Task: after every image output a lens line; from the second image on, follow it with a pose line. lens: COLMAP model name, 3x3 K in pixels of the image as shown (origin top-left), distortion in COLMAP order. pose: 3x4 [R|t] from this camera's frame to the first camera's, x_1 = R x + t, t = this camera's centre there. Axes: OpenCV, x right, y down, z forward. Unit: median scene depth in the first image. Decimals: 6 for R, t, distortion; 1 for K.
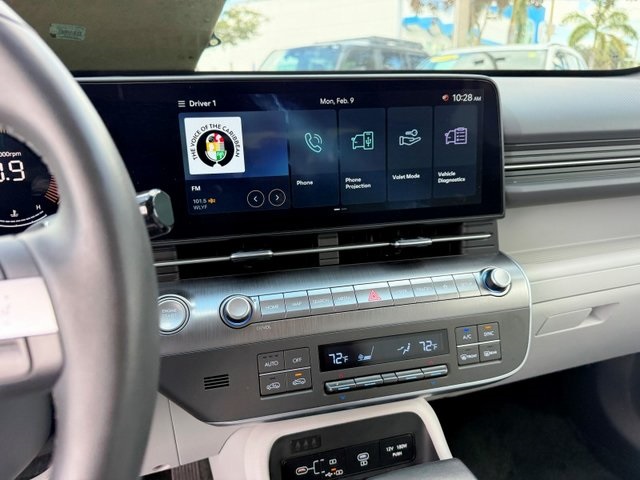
lens RADIAL K [[462.6, 0, 320.0], [0, 462.6, 240.0], [0, 0, 1]] dist [0.054187, -0.096698]
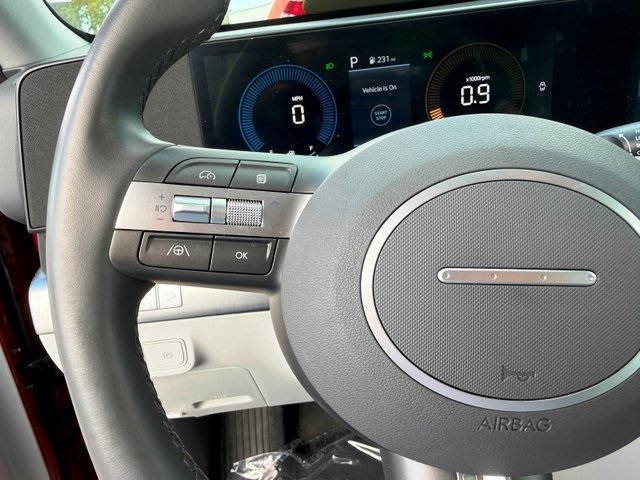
lens RADIAL K [[452.3, 0, 293.1], [0, 452.3, 243.0], [0, 0, 1]] dist [0.005139, 0.003649]
pose [[0.944253, 0.052082, -0.325076, -0.602291], [-0.012113, 0.992235, 0.123786, 0.059974], [0.328998, -0.112947, 0.937552, -0.150523]]
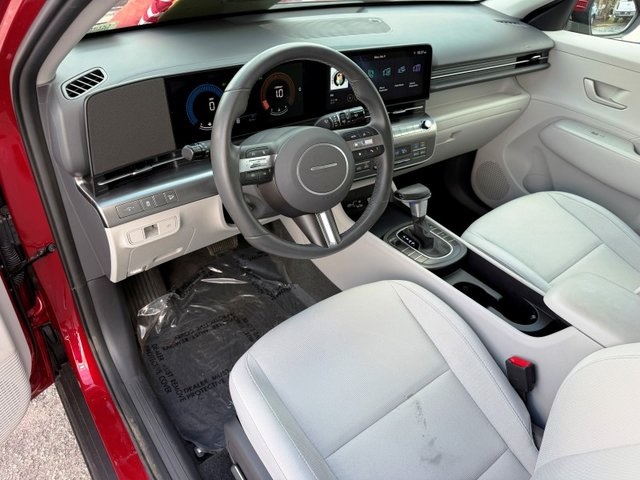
lens RADIAL K [[449.0, 0, 320.0], [0, 449.0, 240.0], [0, 0, 1]] dist [0.110240, -0.227045]
pose [[0.945697, -0.125892, 0.299681, -1.126832], [0.014832, 0.937706, 0.347113, -0.219963], [-0.324711, -0.323819, 0.888653, -1.417052]]
